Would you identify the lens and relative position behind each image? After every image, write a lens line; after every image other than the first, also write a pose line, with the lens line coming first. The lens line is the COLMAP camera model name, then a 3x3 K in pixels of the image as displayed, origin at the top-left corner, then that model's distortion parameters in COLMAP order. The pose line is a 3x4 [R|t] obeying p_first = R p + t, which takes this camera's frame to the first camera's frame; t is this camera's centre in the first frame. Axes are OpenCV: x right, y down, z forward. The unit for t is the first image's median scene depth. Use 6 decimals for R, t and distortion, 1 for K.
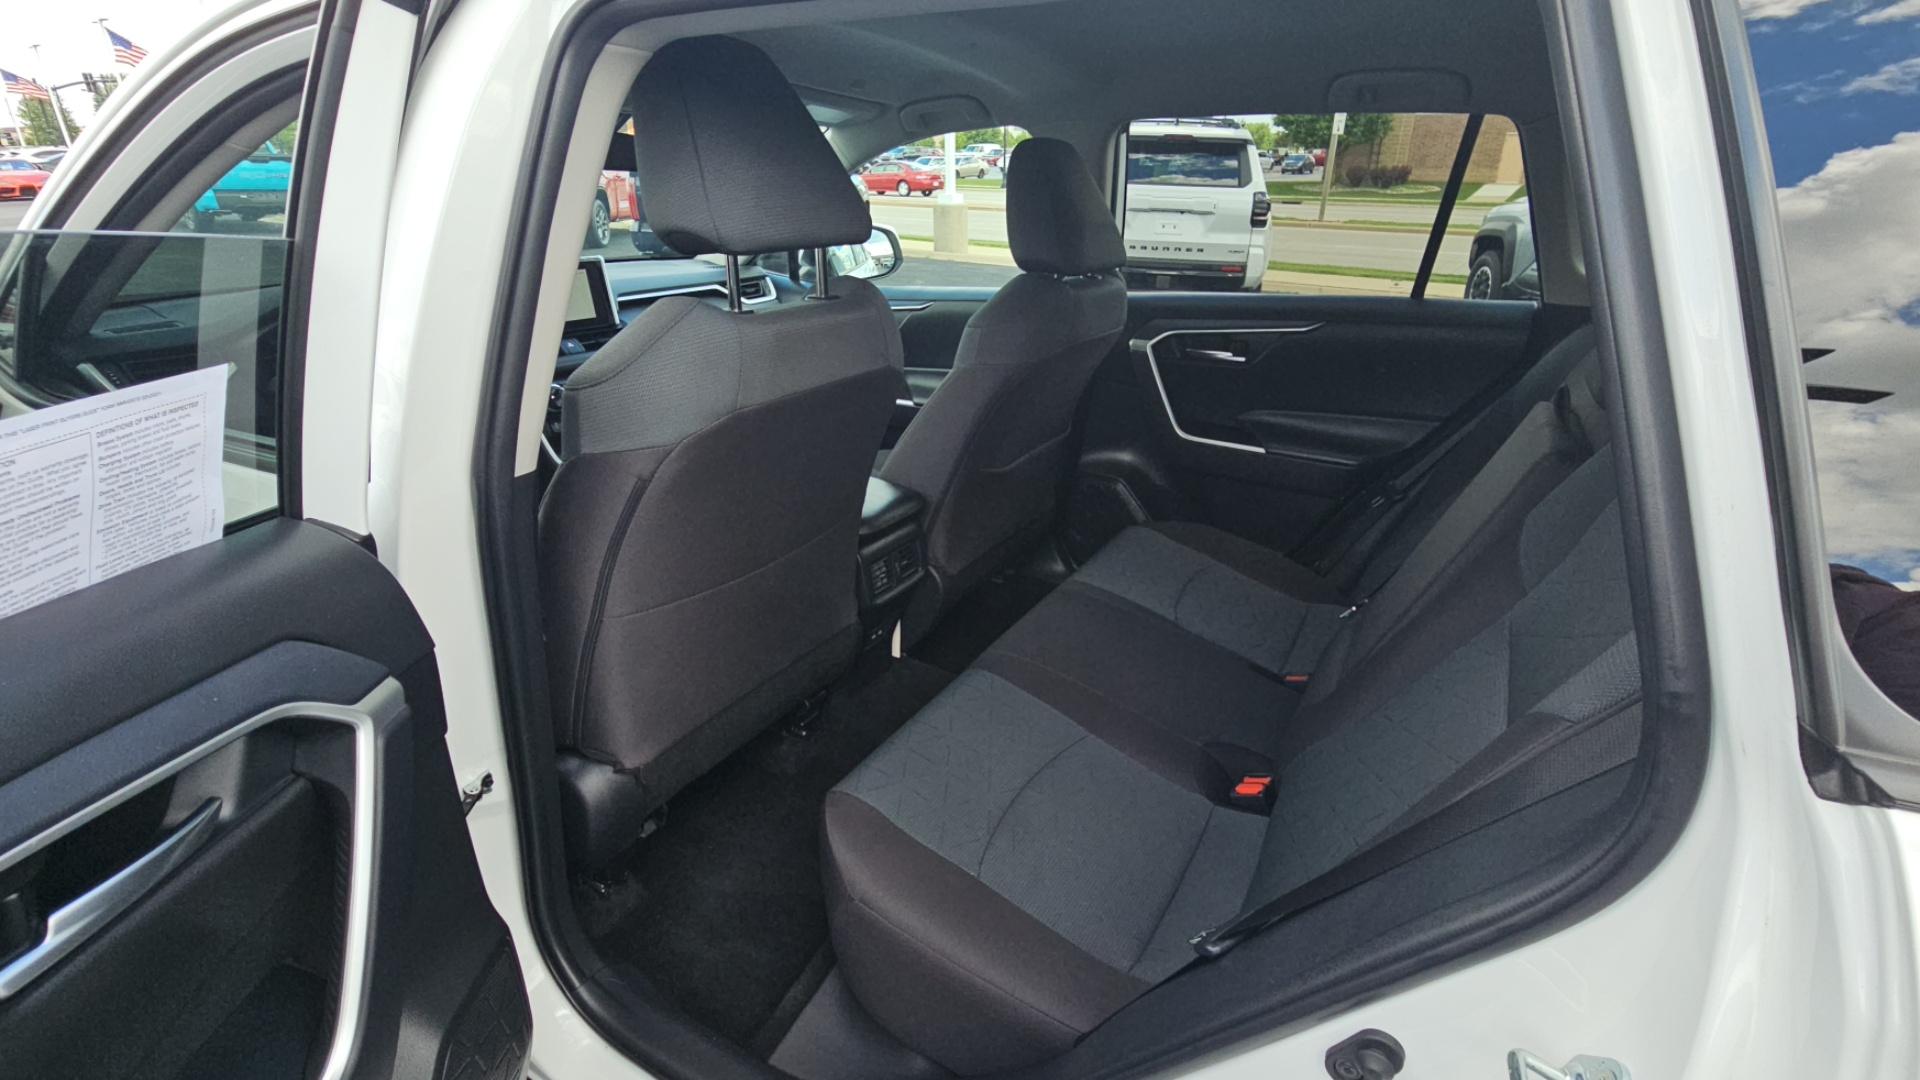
lens RADIAL K [[859.3, 0, 979.4], [0, 859.3, 543.6], [0, 0, 1]] dist [0.012547, -0.011987]
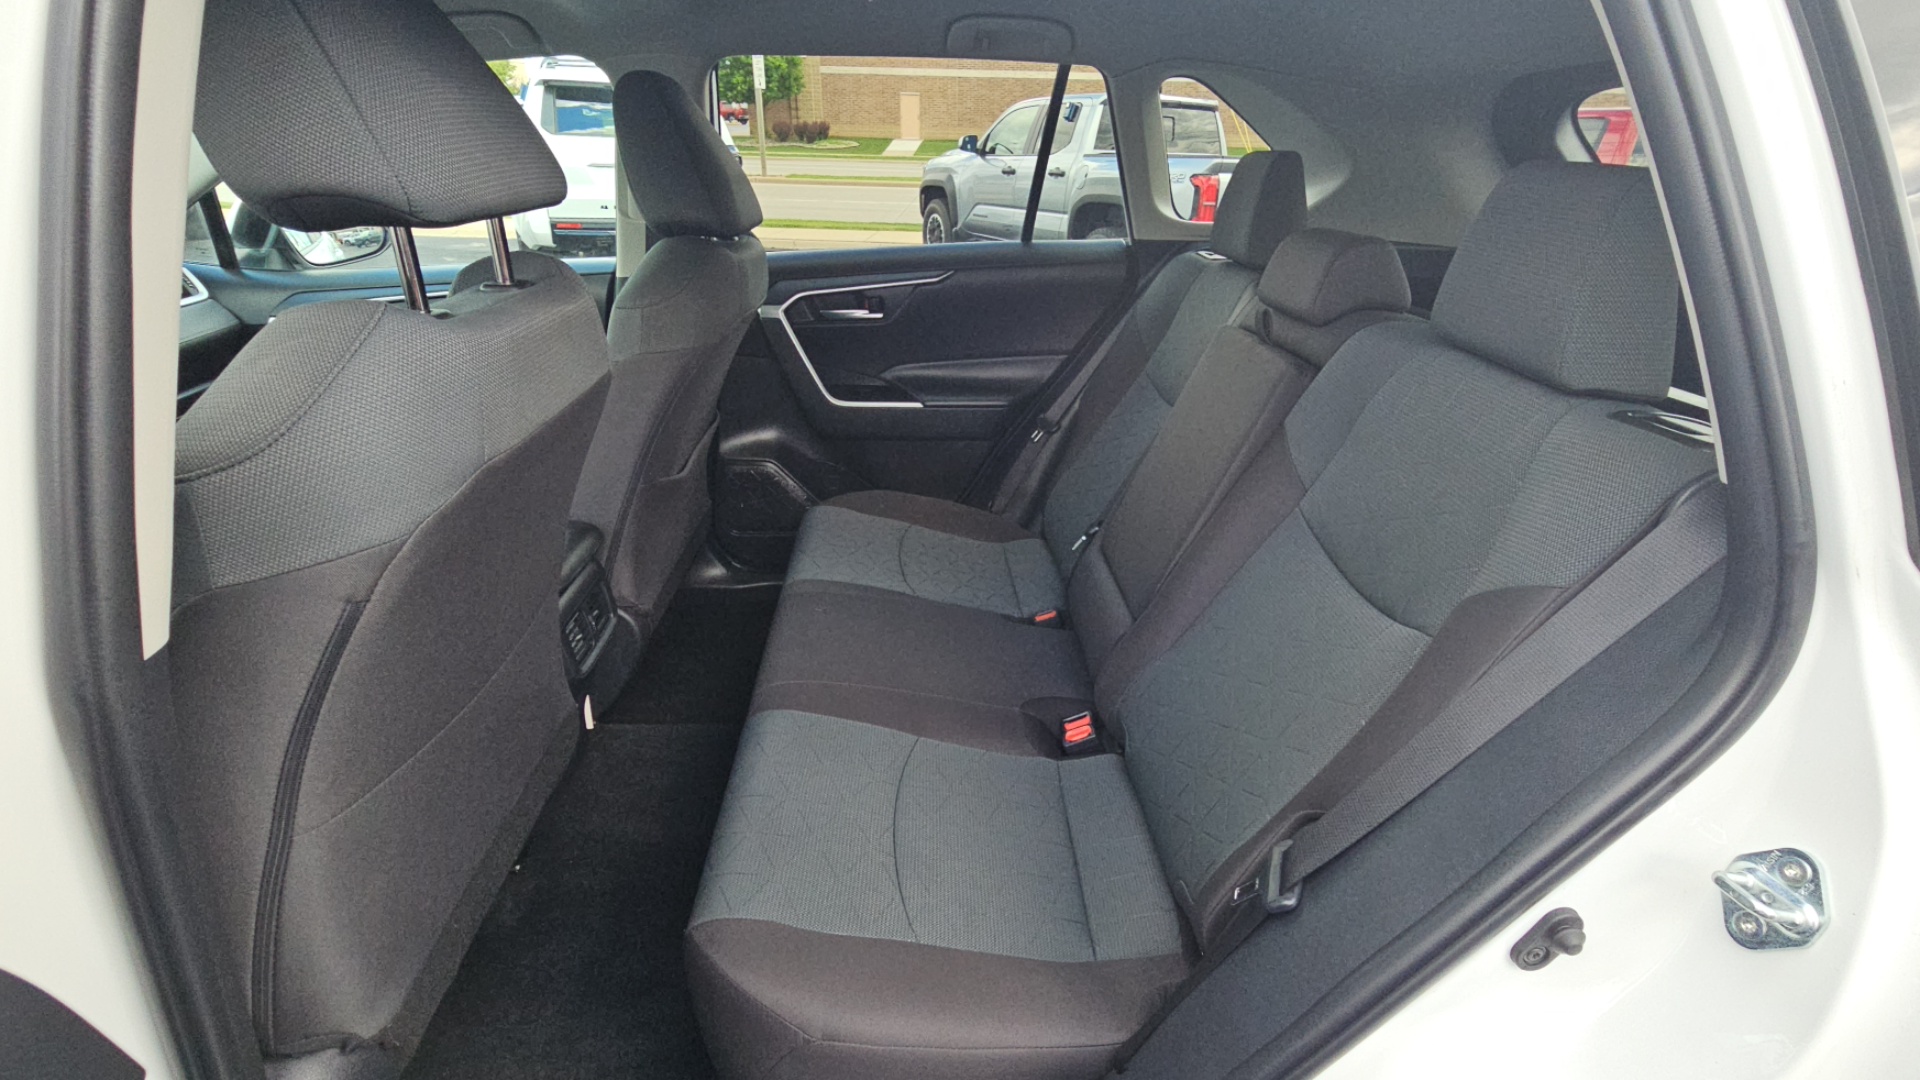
lens RADIAL K [[859.3, 0, 979.4], [0, 859.3, 543.6], [0, 0, 1]] dist [0.012547, -0.011987]
pose [[0.829189, -0.235711, 0.506839, -0.165759], [0.213314, 0.971555, 0.102850, -0.042584], [-0.516665, 0.022834, 0.855883, 0.123806]]
